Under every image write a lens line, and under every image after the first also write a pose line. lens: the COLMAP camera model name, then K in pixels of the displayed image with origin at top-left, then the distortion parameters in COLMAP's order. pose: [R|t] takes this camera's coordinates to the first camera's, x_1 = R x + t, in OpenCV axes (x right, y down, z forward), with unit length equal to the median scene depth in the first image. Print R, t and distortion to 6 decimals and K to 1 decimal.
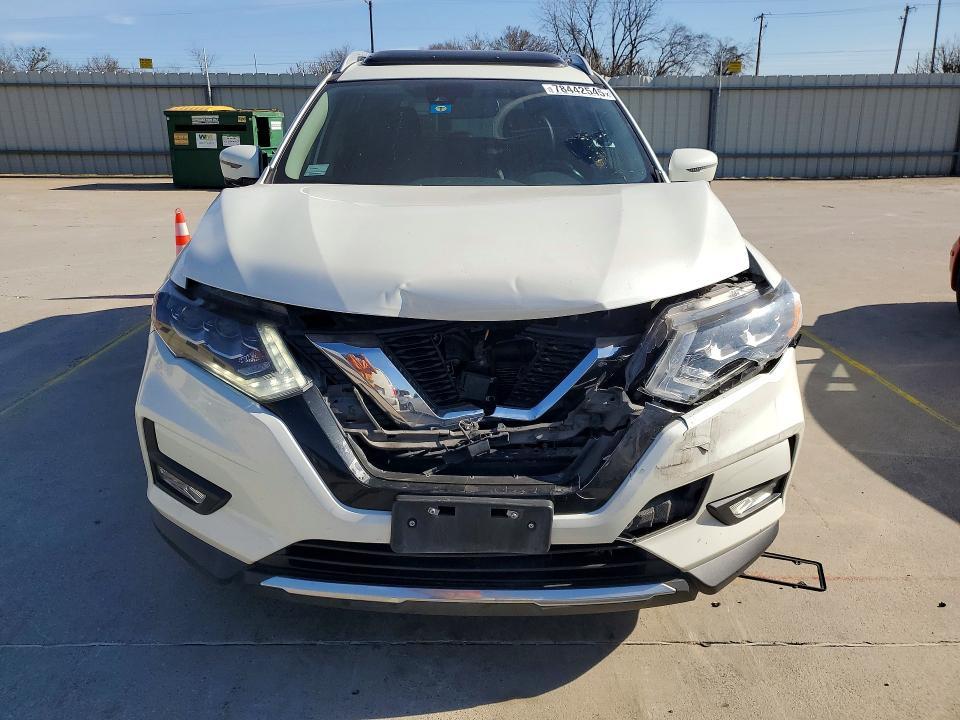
lens RADIAL K [[717.4, 0, 480.0], [0, 717.4, 360.0], [0, 0, 1]] dist [0.011853, 0.000224]
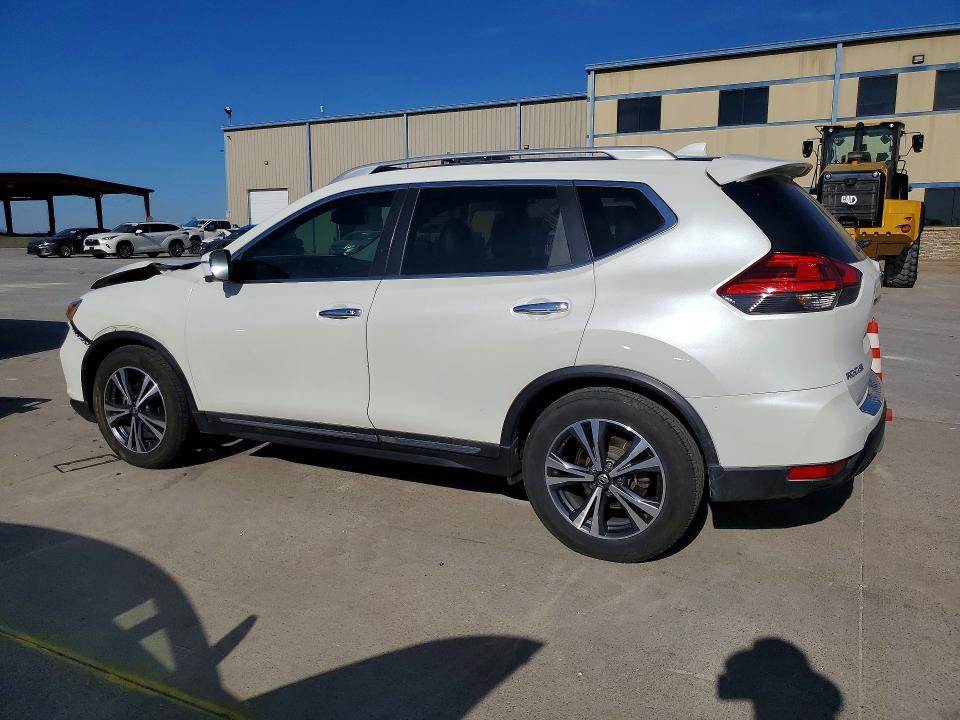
lens RADIAL K [[744.9, 0, 480.0], [0, 744.9, 360.0], [0, 0, 1]] dist [0.016542, 0.005787]
pose [[-0.451108, 0.155671, -0.878788, 0.718391], [-0.272283, 0.913719, 0.301629, -0.362323], [0.849920, 0.375346, -0.369799, 1.111383]]
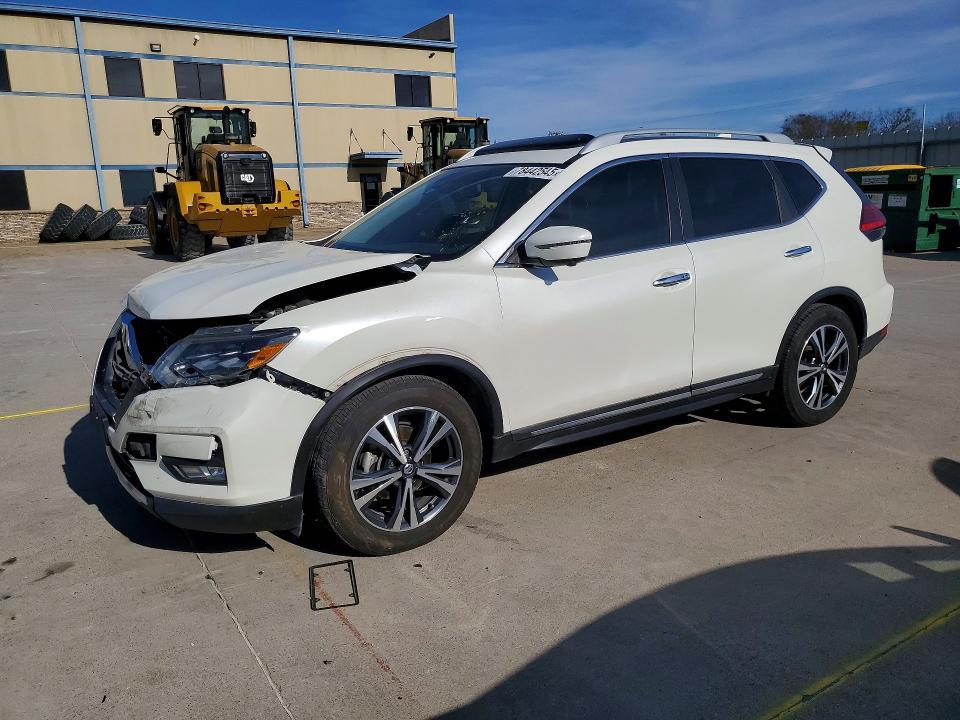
lens RADIAL K [[735.5, 0, 480.0], [0, 735.5, 360.0], [0, 0, 1]] dist [0.006266, 0.004661]
pose [[0.536839, 0.169305, -0.826523, 0.650180], [-0.235286, 0.970835, 0.046044, -0.076398], [0.810213, 0.169751, 0.561017, 0.213745]]
